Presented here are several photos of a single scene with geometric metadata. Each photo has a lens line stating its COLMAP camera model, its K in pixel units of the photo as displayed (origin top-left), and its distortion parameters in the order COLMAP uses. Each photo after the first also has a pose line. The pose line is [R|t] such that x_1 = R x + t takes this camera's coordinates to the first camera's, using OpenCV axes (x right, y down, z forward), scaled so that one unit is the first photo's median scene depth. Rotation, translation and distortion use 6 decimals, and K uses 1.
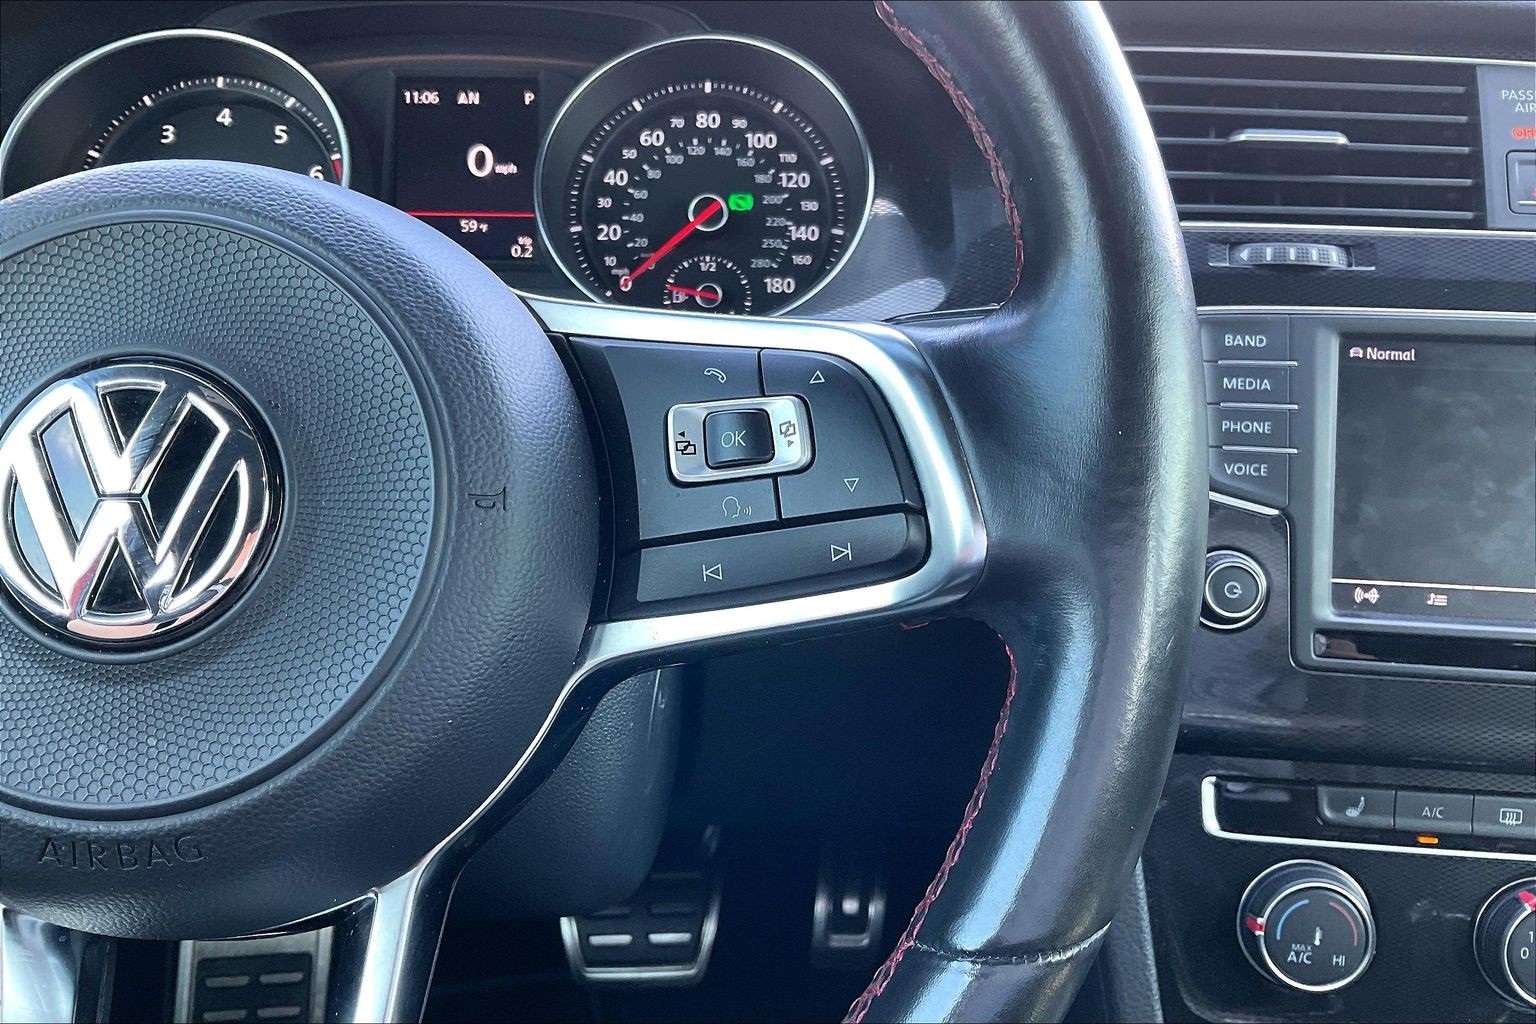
lens RADIAL K [[1299.0, 0, 762.9], [0, 1299.0, 507.7], [0, 0, 1]] dist [0.098471, -0.197379]
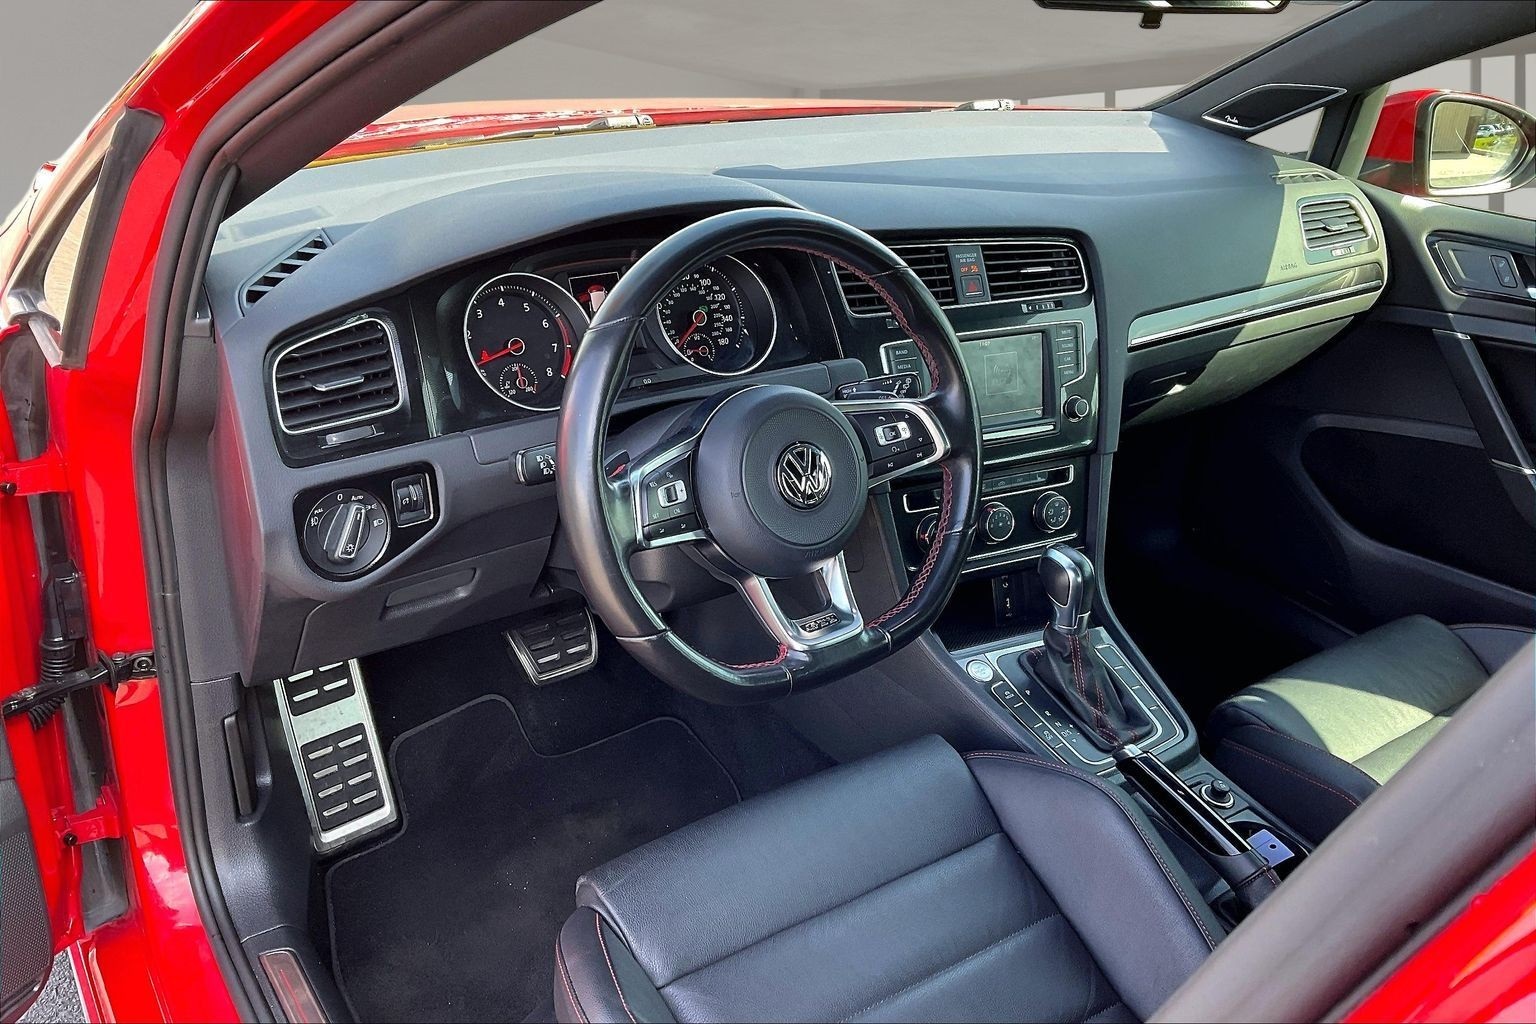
lens RADIAL K [[1299.0, 0, 776.0], [0, 1299.0, 512.7], [0, 0, 1]] dist [0.098471, -0.197379]
pose [[0.825225, -0.216181, 0.521795, -1.267023], [0.124851, 0.970817, 0.204757, -0.348746], [-0.550832, -0.103824, 0.828133, -1.140497]]
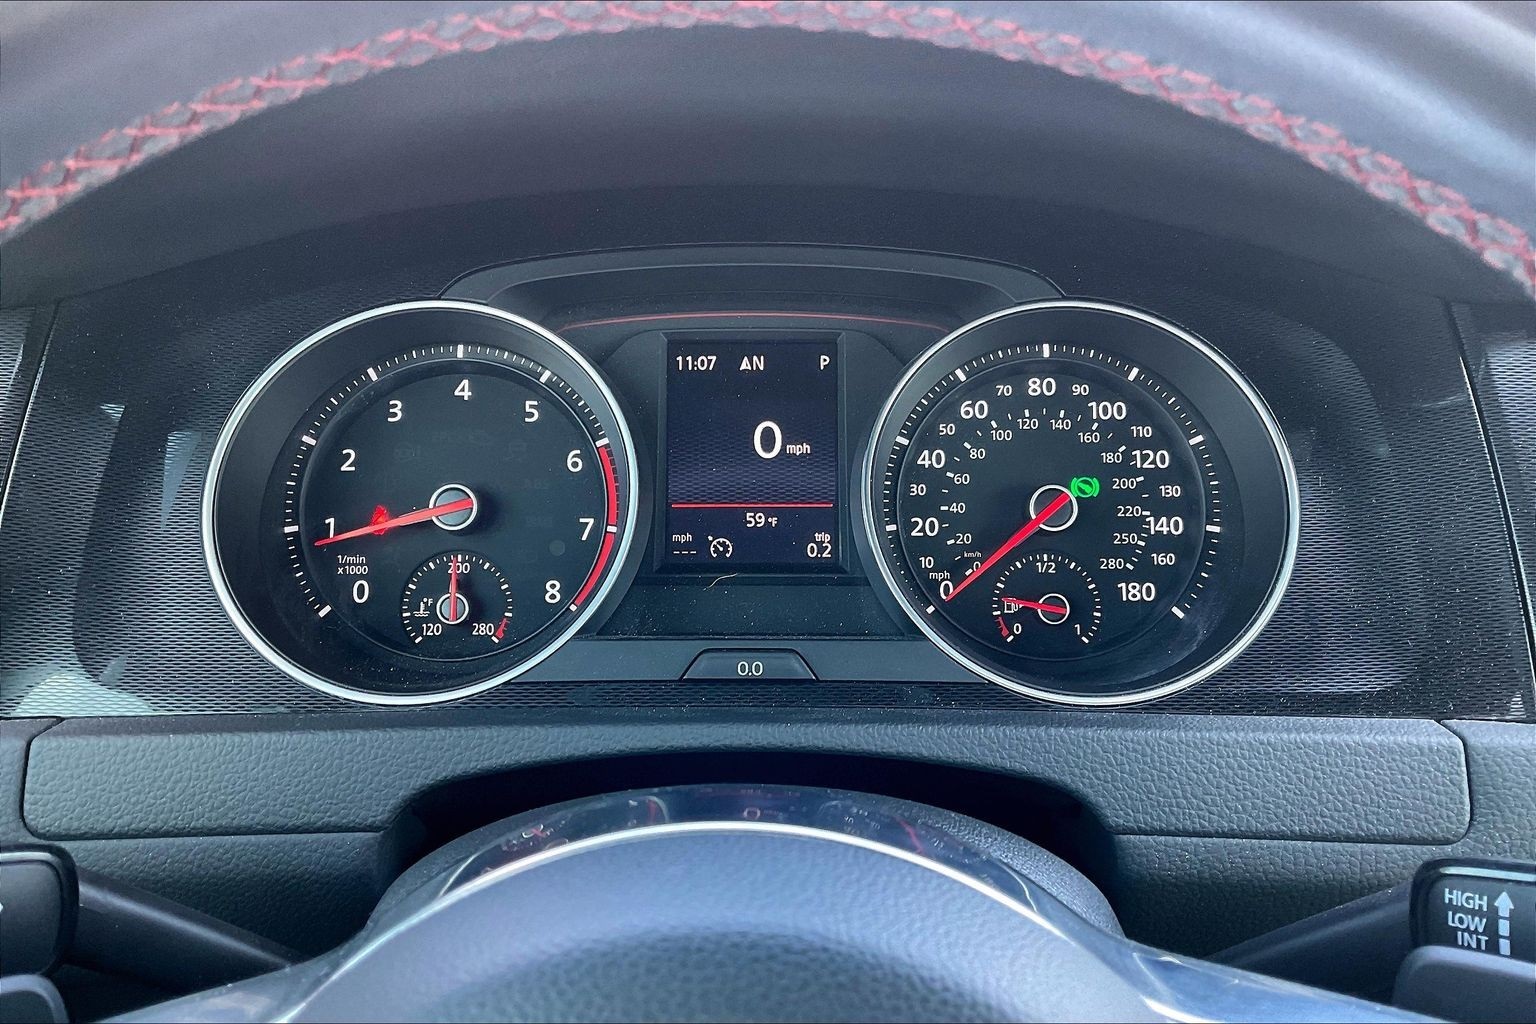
lens RADIAL K [[1299.0, 0, 767.9], [0, 1299.0, 504.1], [0, 0, 1]] dist [0.098471, -0.197379]
pose [[0.999565, -0.002074, -0.029419, -0.192454], [0.001760, 0.999941, -0.010692, -0.216392], [0.029439, 0.010636, 0.999510, 0.178172]]
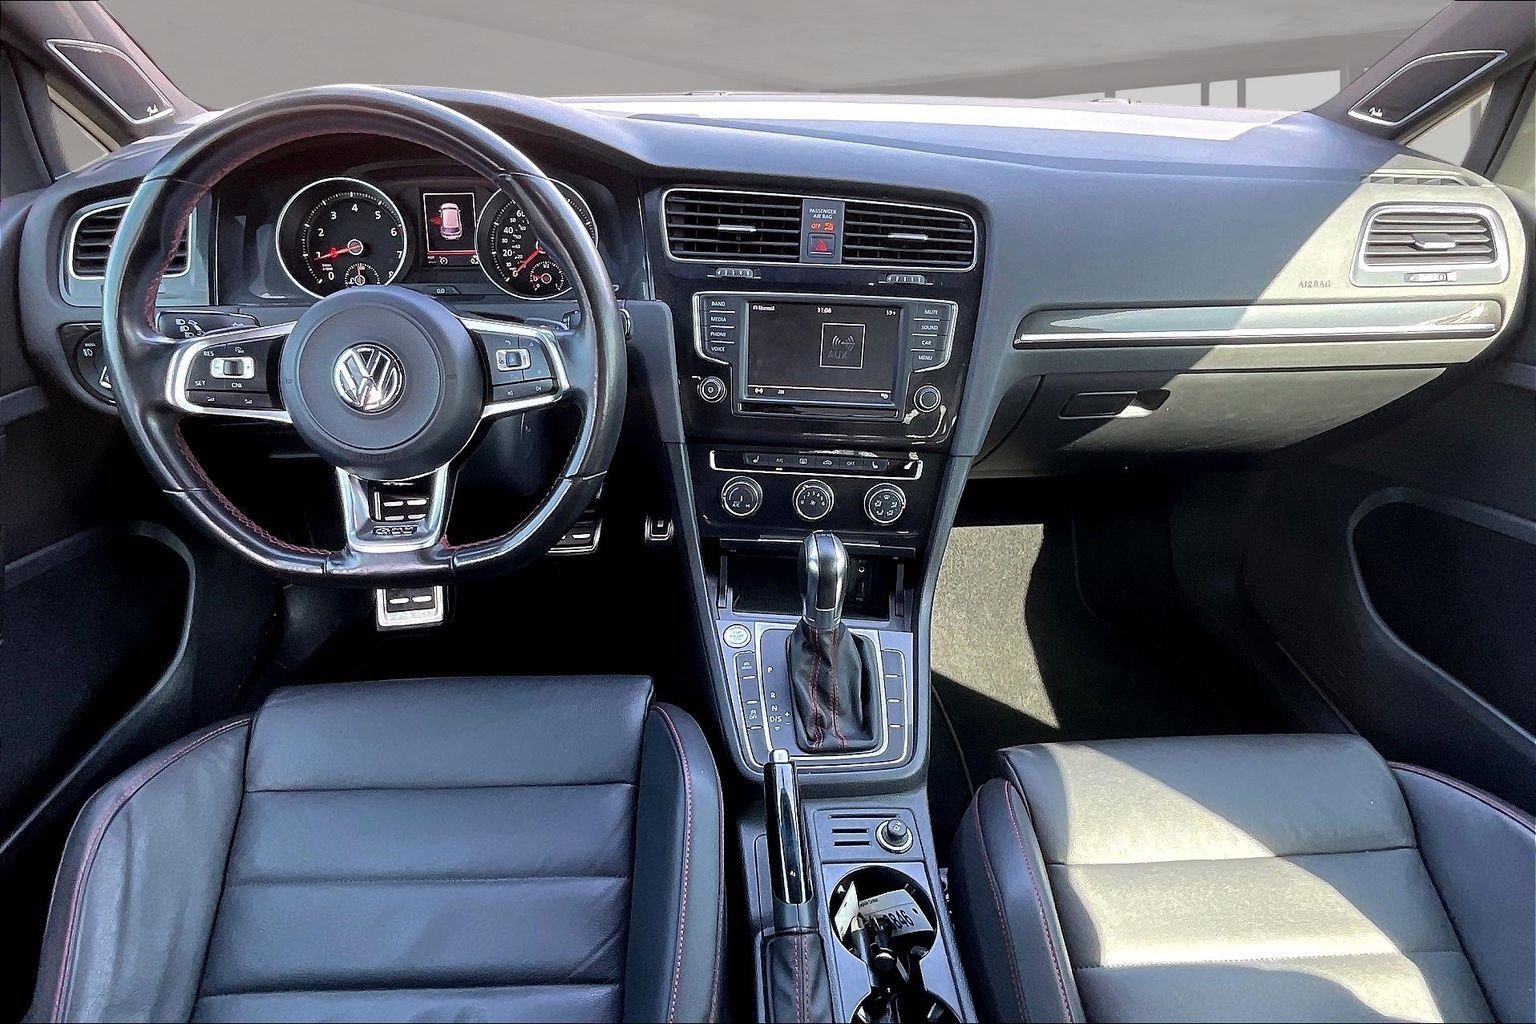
lens RADIAL K [[834.6, 0, 745.6], [0, 834.6, 594.5], [0, 0, 1]] dist [-0.007077, 0.006680]
pose [[0.999001, -0.024828, 0.037167, 0.284166], [0.011962, 0.949706, 0.312915, -0.076680], [-0.043066, -0.312158, 0.949054, -0.838894]]
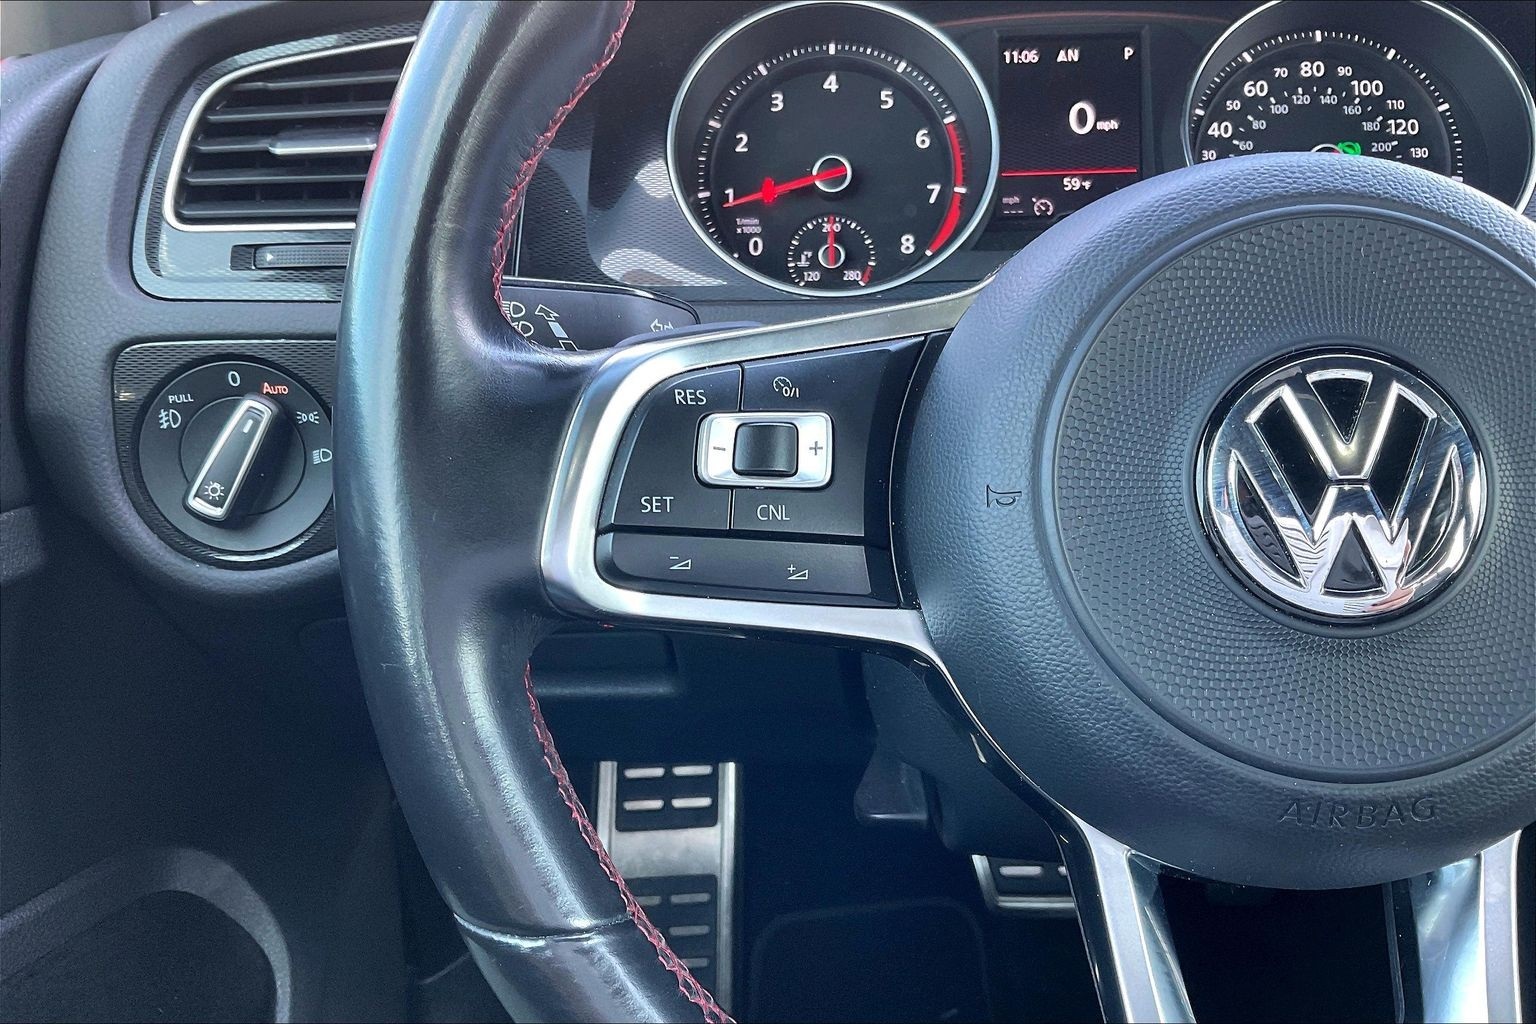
lens RADIAL K [[1299.0, 0, 758.7], [0, 1299.0, 499.8], [0, 0, 1]] dist [0.098471, -0.197379]
pose [[0.996570, -0.003854, -0.082667, -0.383856], [0.007954, 0.998751, 0.049333, -0.022426], [0.082373, -0.049821, 0.995355, -0.043656]]
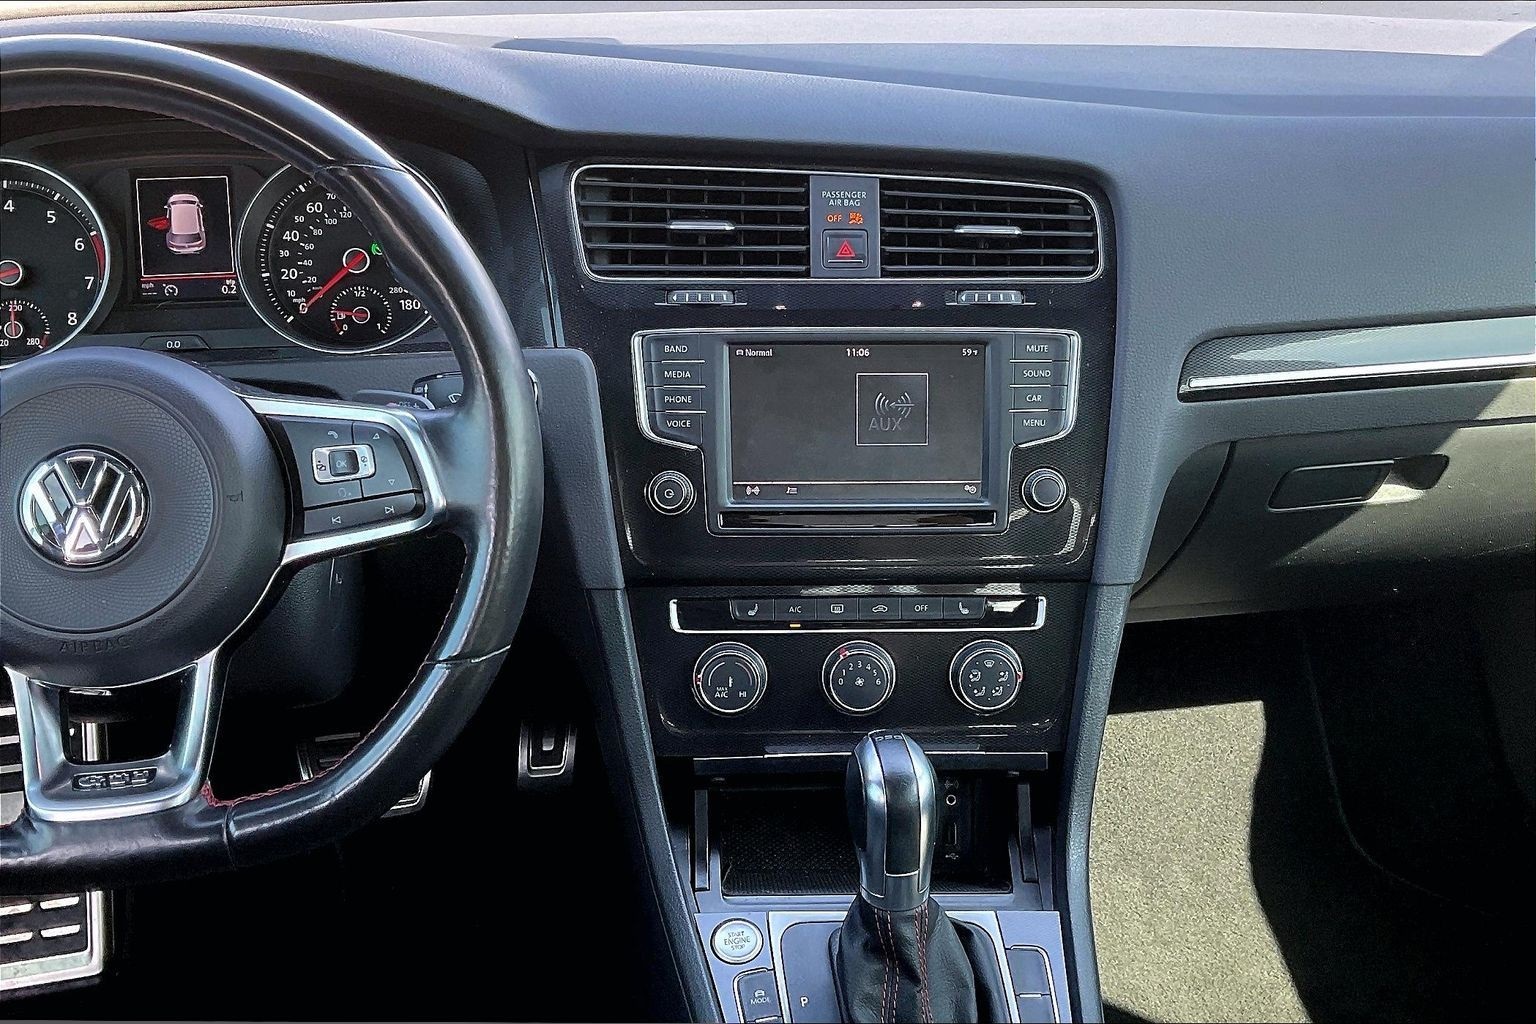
lens RADIAL K [[1728.1, 0, 843.4], [0, 1728.1, 490.9], [0, 0, 1]] dist [0.032408, 0.000000]
pose [[0.985671, -0.063622, 0.156218, 0.180581], [0.049155, 0.994283, 0.094792, -0.121152], [-0.161355, -0.085755, 0.983164, -1.071429]]
